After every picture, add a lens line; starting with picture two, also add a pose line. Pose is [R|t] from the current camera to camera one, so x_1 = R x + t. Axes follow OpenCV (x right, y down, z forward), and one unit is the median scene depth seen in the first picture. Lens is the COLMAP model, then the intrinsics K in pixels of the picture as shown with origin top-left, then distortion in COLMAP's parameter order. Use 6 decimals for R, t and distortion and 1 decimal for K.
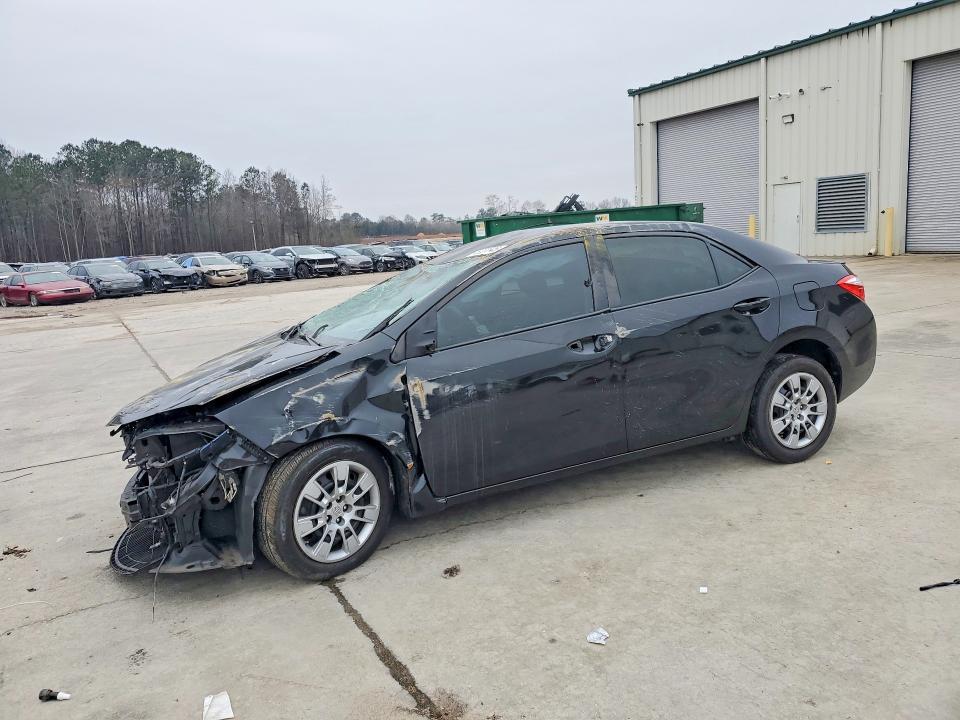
lens RADIAL K [[715.3, 0, 480.0], [0, 715.3, 360.0], [0, 0, 1]] dist [0.010268, 0.003677]
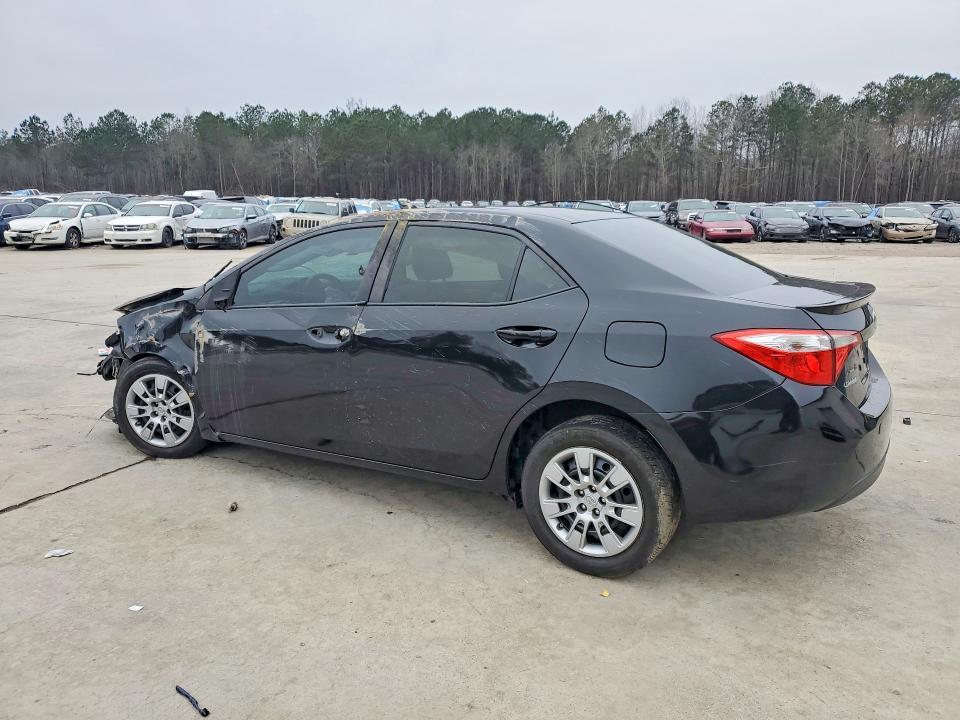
lens RADIAL K [[714.9, 0, 480.0], [0, 714.9, 360.0], [0, 0, 1]] dist [-0.004632, 0.043854]
pose [[0.588544, 0.237979, -0.772646, 0.937617], [-0.178637, 0.970353, 0.162801, -0.165179], [0.788483, 0.042208, 0.613607, 0.521490]]
